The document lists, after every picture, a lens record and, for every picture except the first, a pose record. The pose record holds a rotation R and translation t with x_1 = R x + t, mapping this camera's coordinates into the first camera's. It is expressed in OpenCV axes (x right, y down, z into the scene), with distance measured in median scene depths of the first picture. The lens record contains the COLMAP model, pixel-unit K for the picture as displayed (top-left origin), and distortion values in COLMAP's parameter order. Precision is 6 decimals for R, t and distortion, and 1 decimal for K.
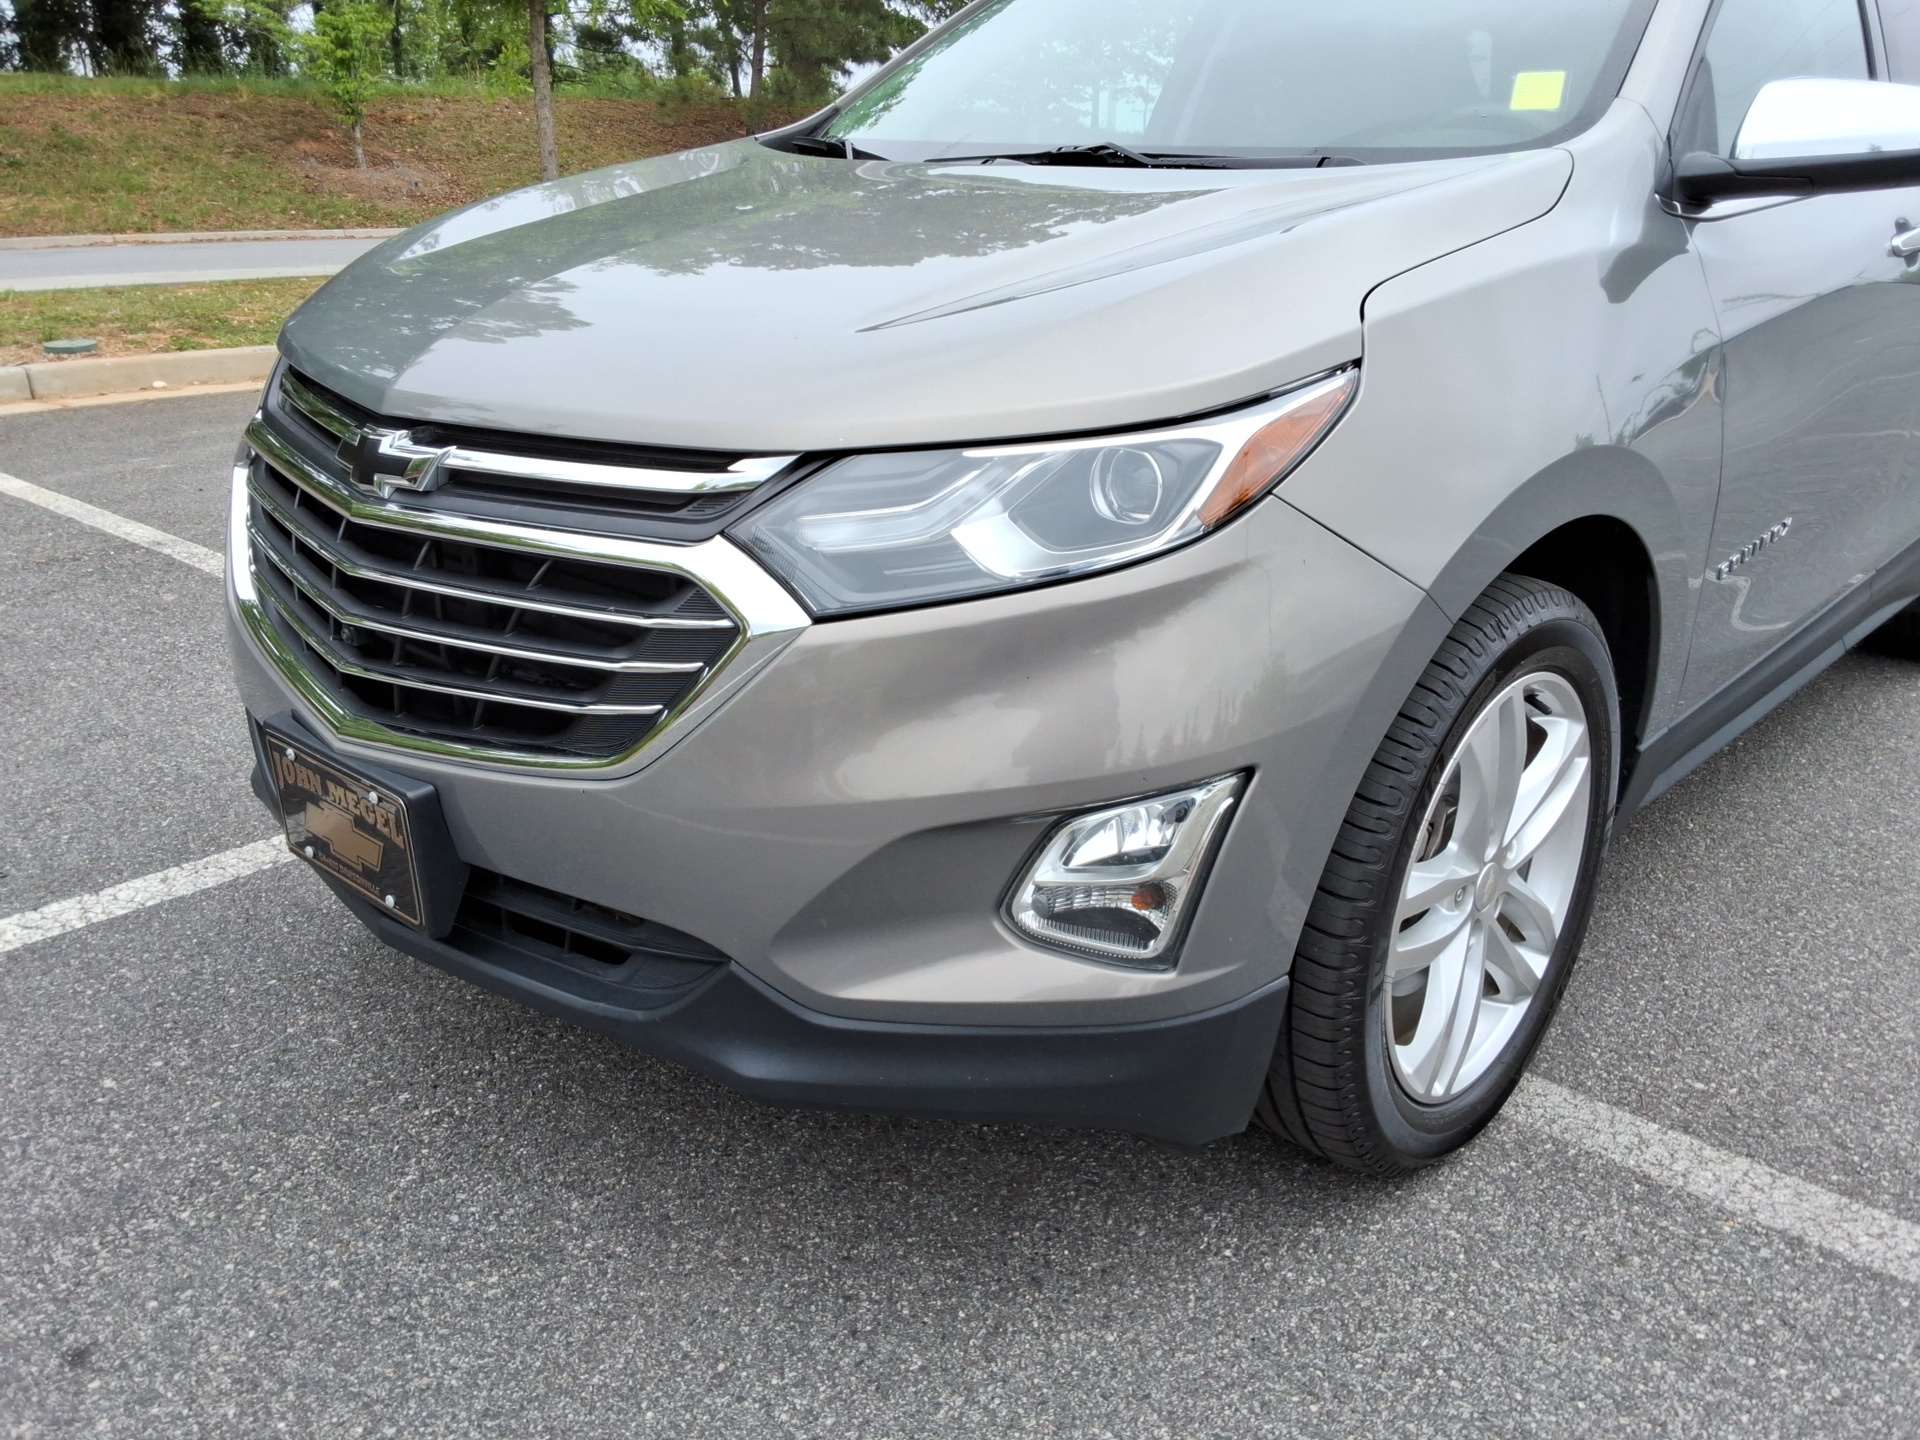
lens RADIAL K [[1565.3, 0, 962.2], [0, 1565.3, 697.5], [0, 0, 1]] dist [0.054647, -0.079877]
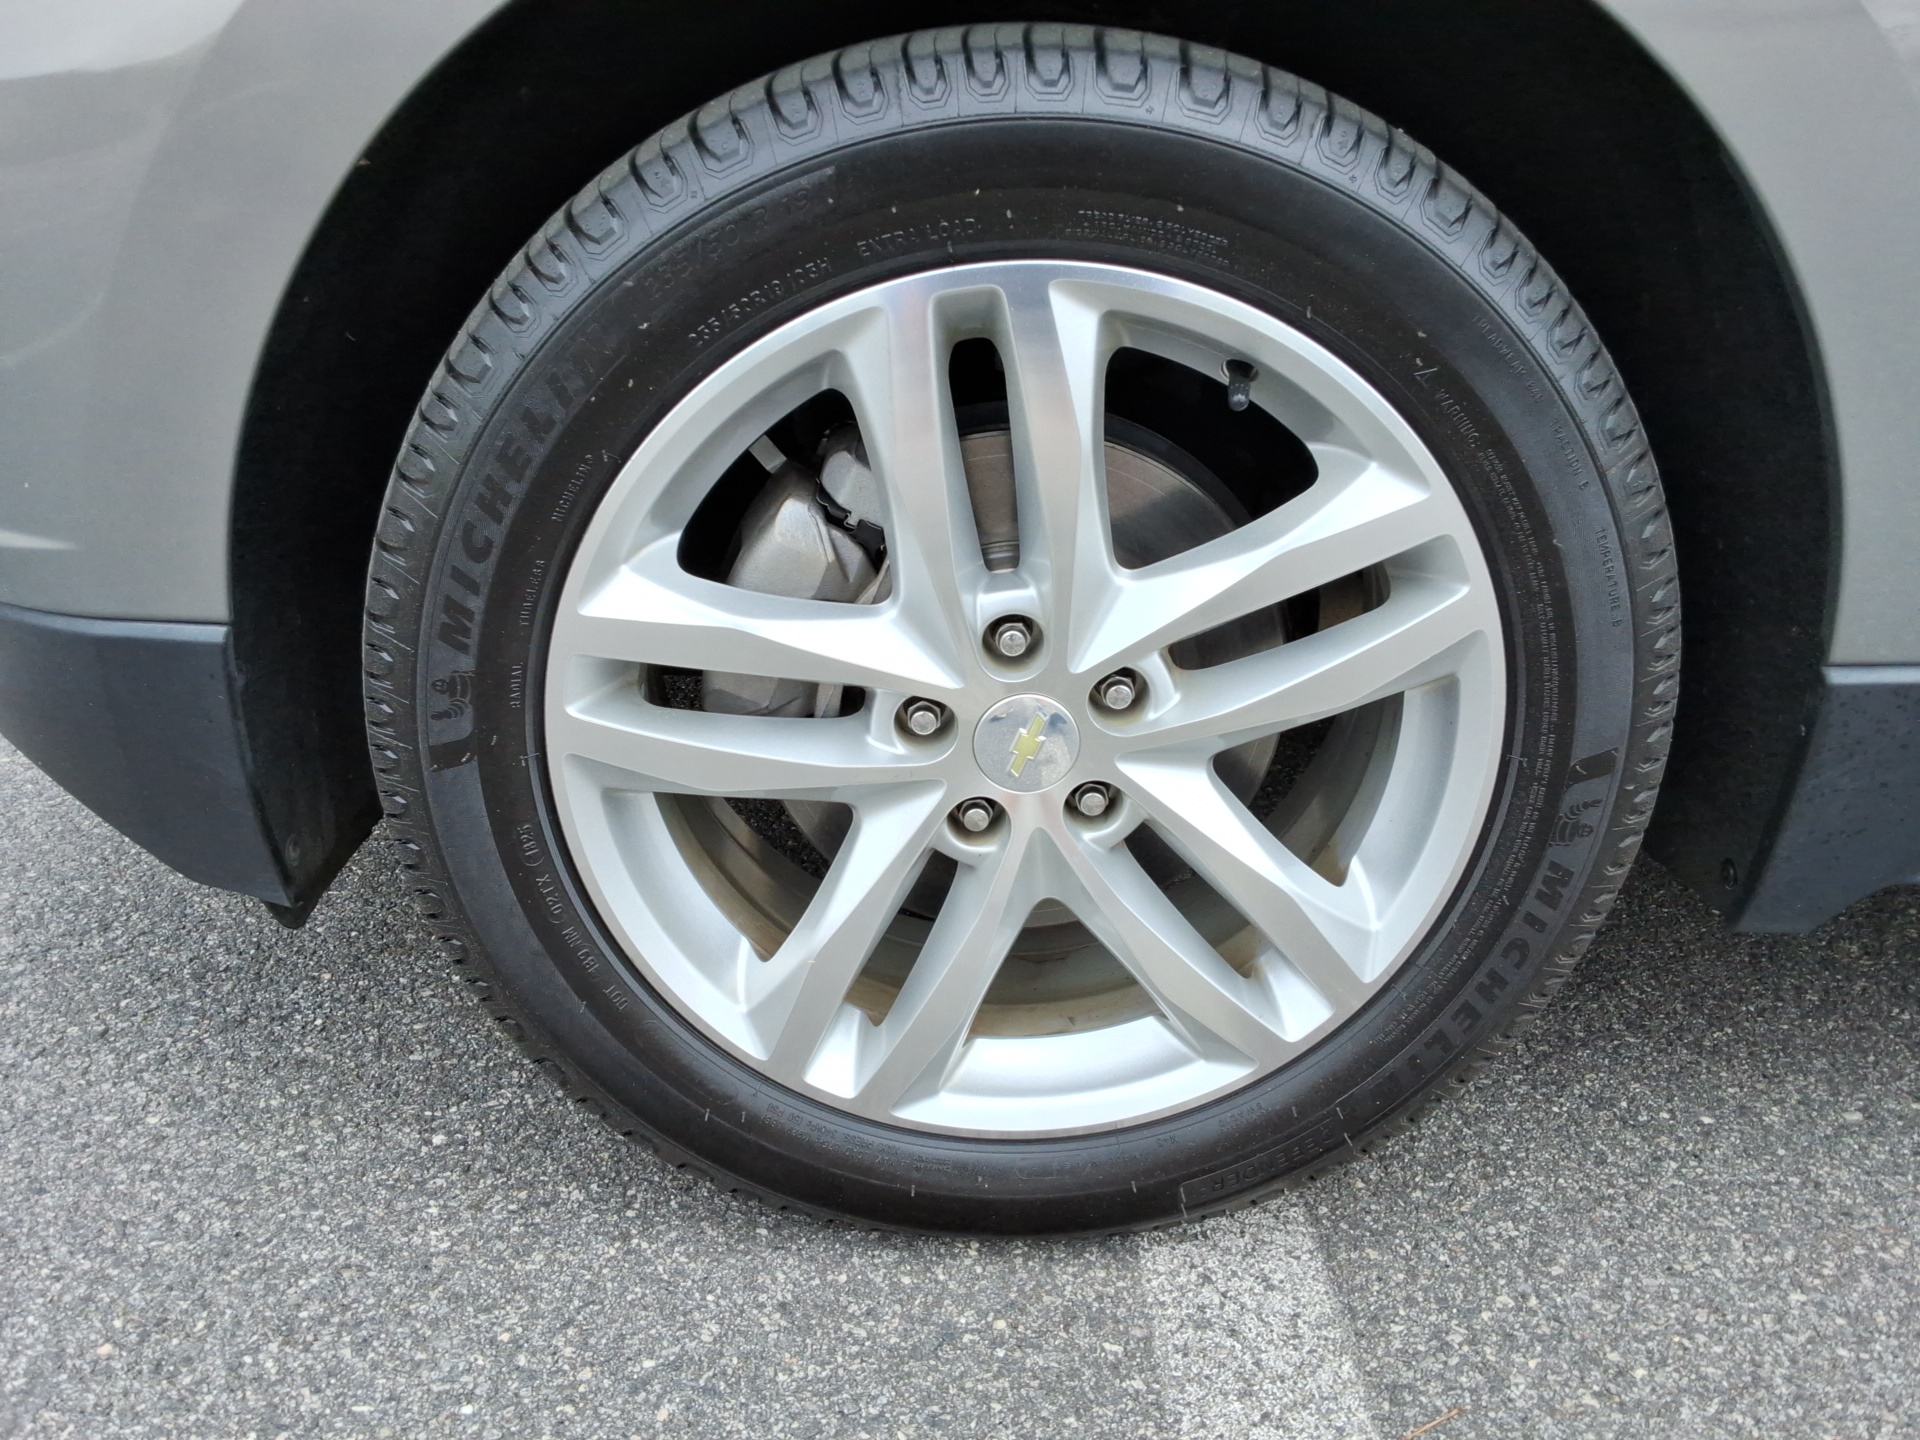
lens RADIAL K [[1565.3, 0, 962.2], [0, 1565.3, 697.5], [0, 0, 1]] dist [0.054647, -0.079877]
pose [[0.685942, 0.297755, -0.663947, 0.447086], [-0.267688, 0.951718, 0.150253, 0.029105], [0.676629, 0.074666, 0.732529, 0.456369]]
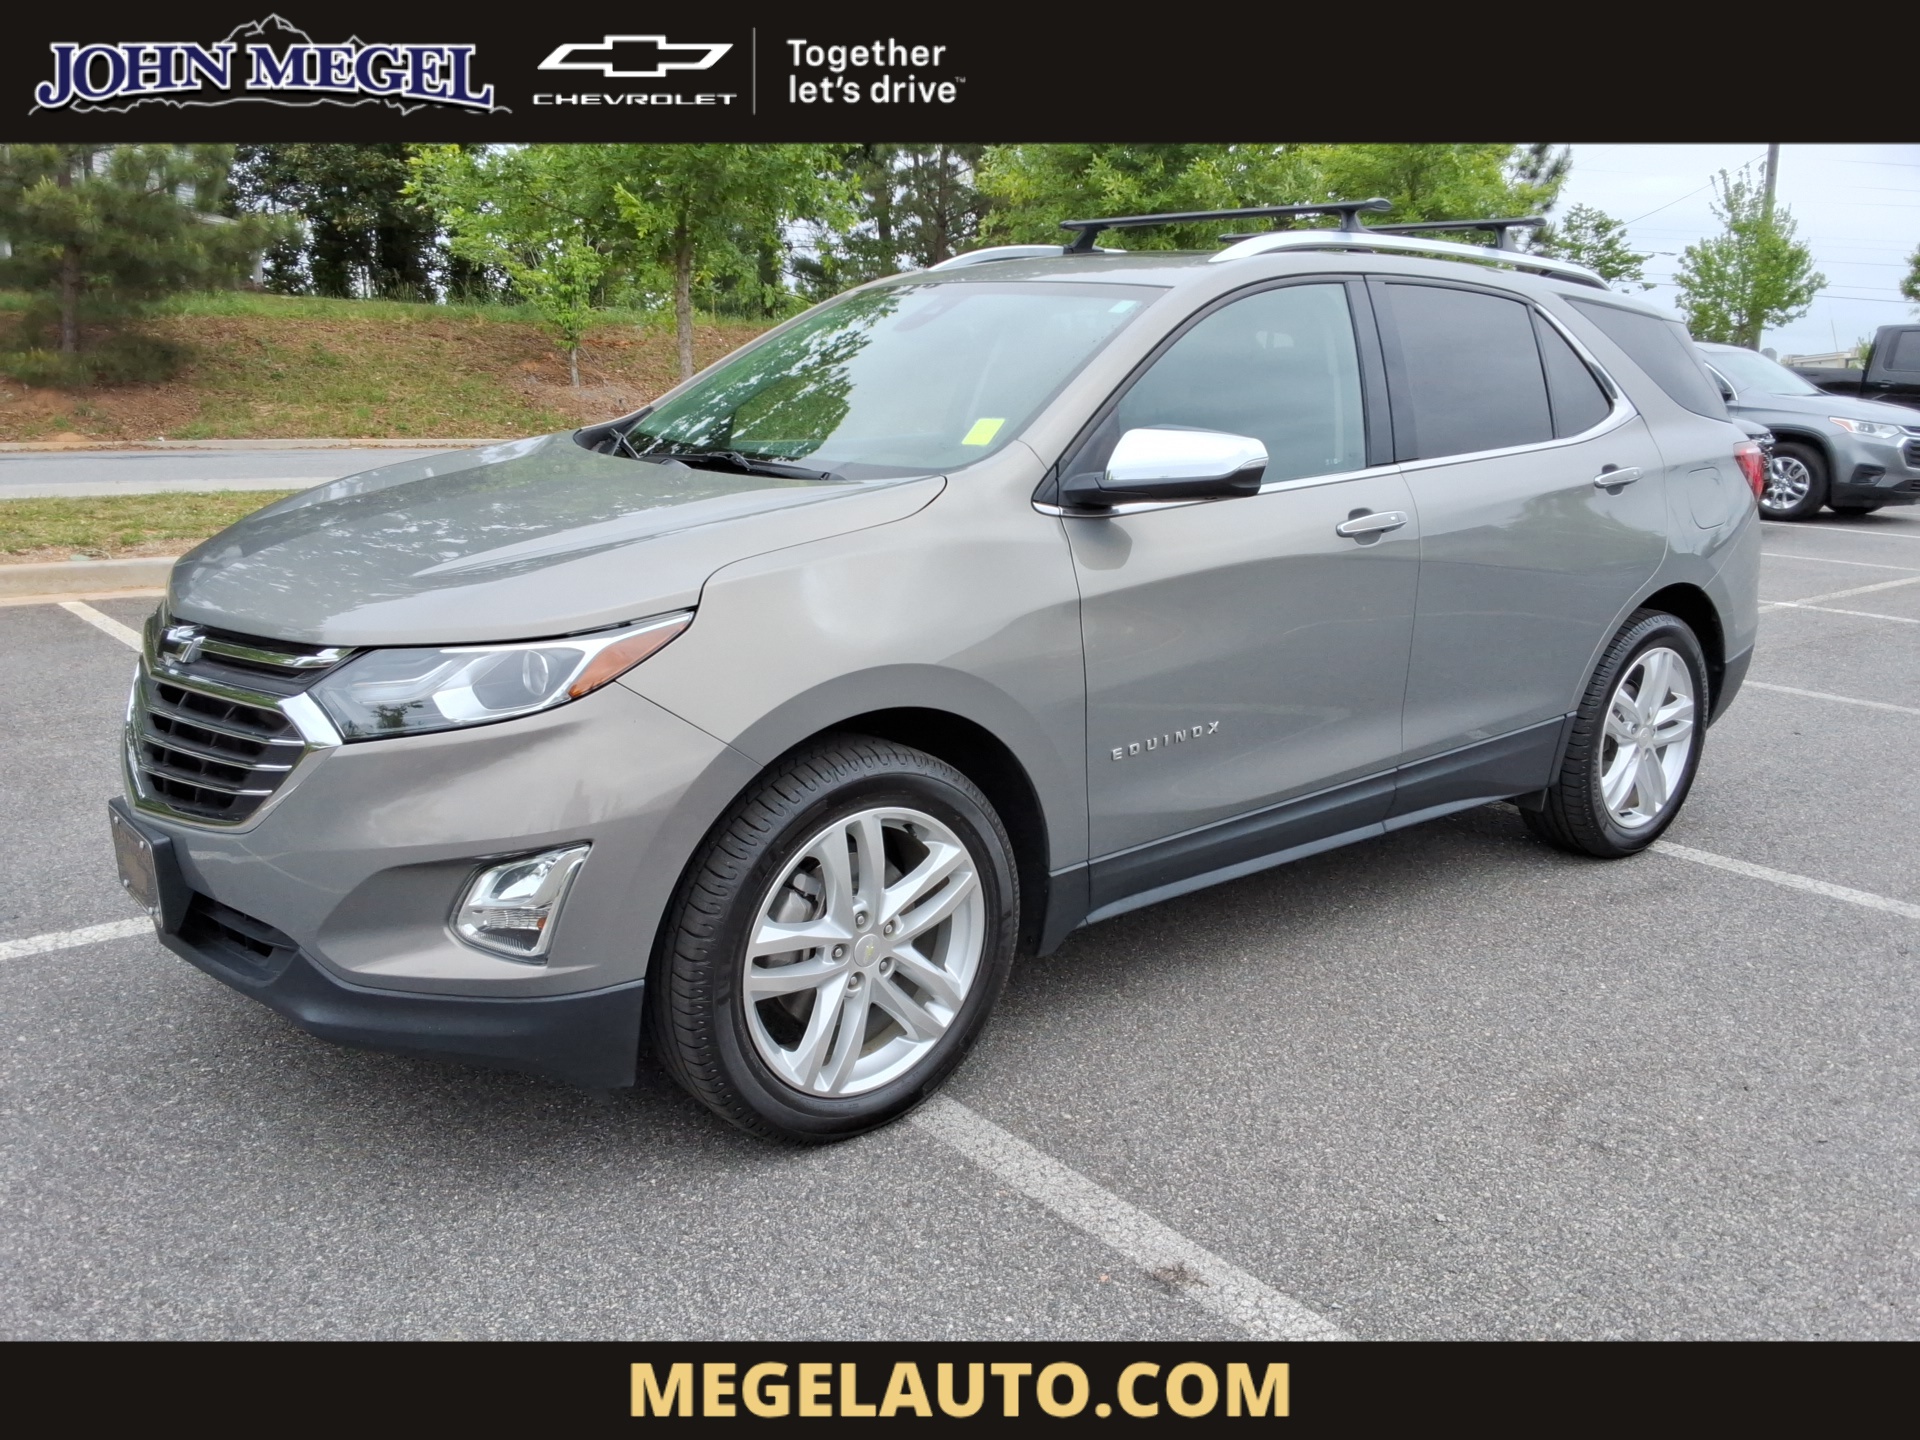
lens RADIAL K [[1546.7, 0, 984.5], [0, 1546.7, 710.2], [0, 0, 1]] dist [0.129931, -0.230402]
pose [[0.991879, 0.043069, -0.119672, 0.434123], [-0.056754, 0.991926, -0.113411, 0.038298], [0.113821, 0.119282, 0.986315, -0.337819]]
